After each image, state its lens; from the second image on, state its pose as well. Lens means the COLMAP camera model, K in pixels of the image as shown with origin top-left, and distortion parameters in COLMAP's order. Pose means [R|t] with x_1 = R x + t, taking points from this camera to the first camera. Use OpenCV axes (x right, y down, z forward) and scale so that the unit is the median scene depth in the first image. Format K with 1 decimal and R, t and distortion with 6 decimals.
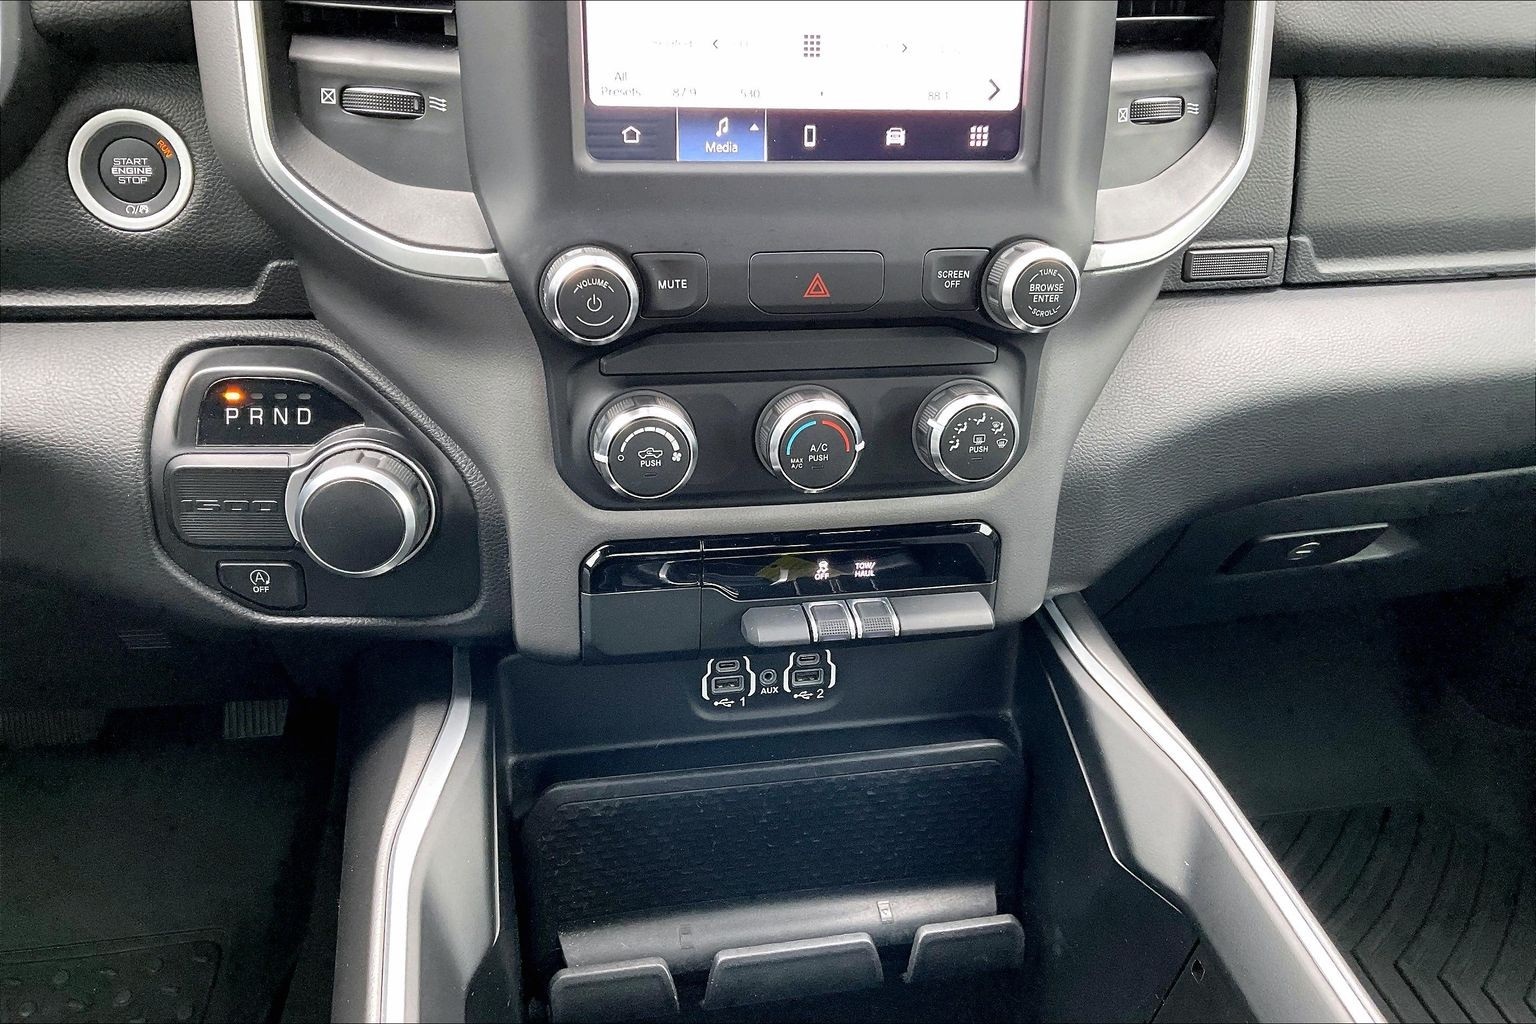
lens RADIAL K [[1262.8, 0, 768.0], [0, 1262.8, 512.0], [0, 0, 1]] dist [0.120261, -0.257589]
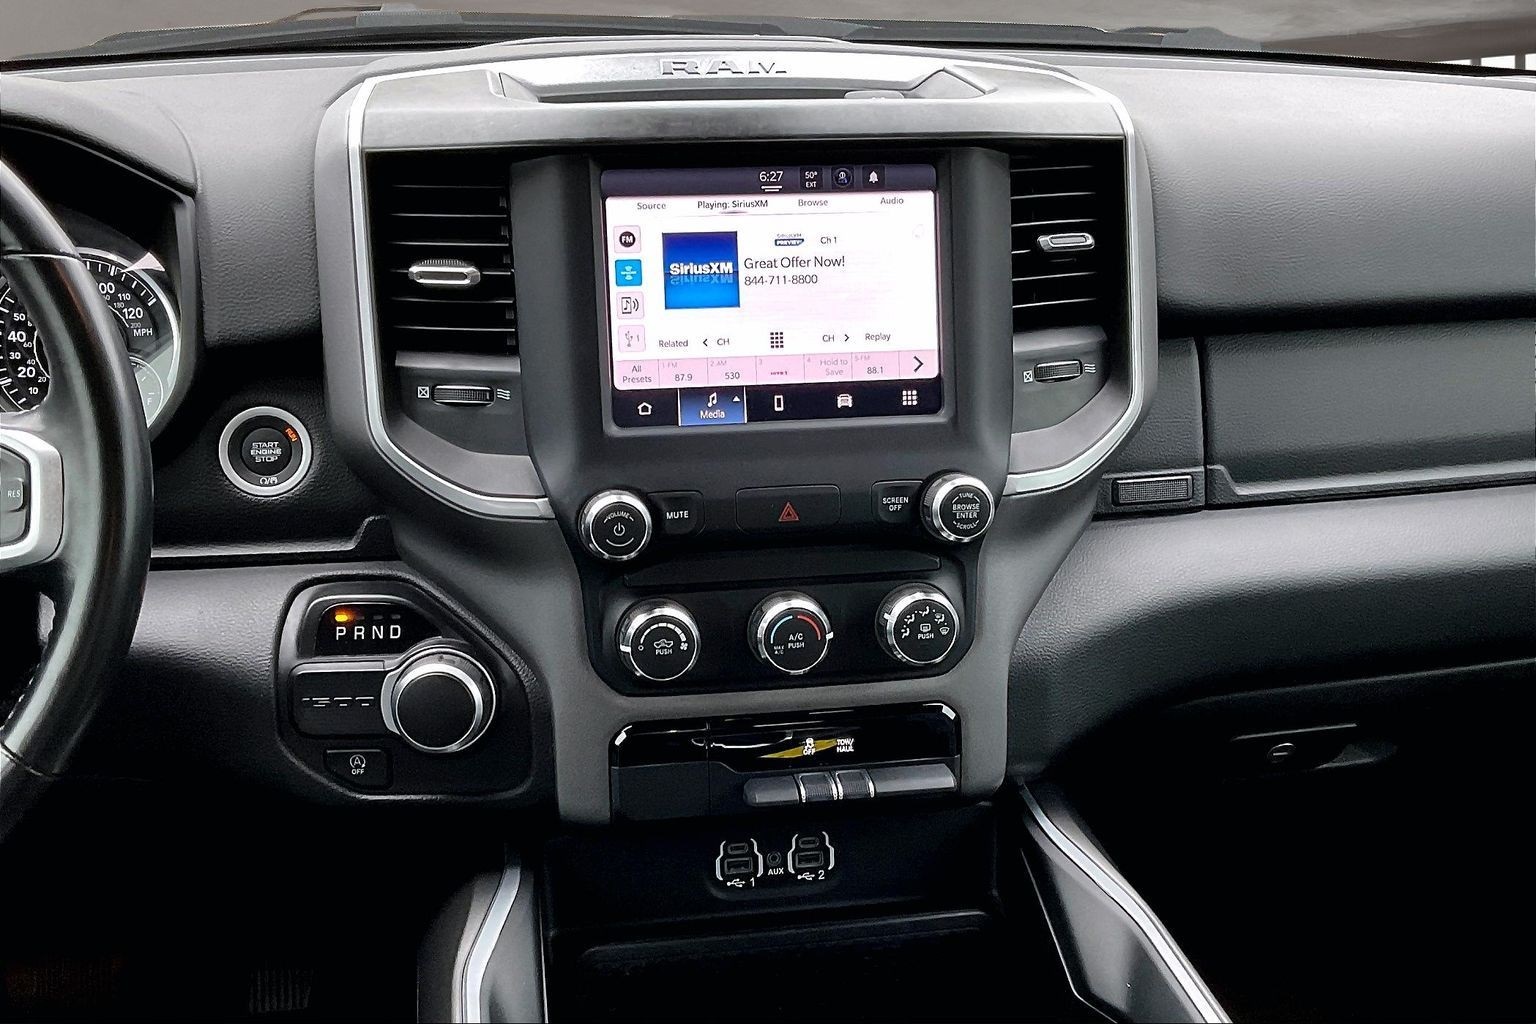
lens RADIAL K [[1708.4, 0, 750.6], [0, 1708.4, 538.3], [0, 0, 1]] dist [0.102528, -0.192515]
pose [[0.997862, -0.041545, -0.050459, 0.077120], [0.030626, 0.979201, -0.200570, 0.175659], [0.057742, 0.198596, 0.978379, -0.632320]]
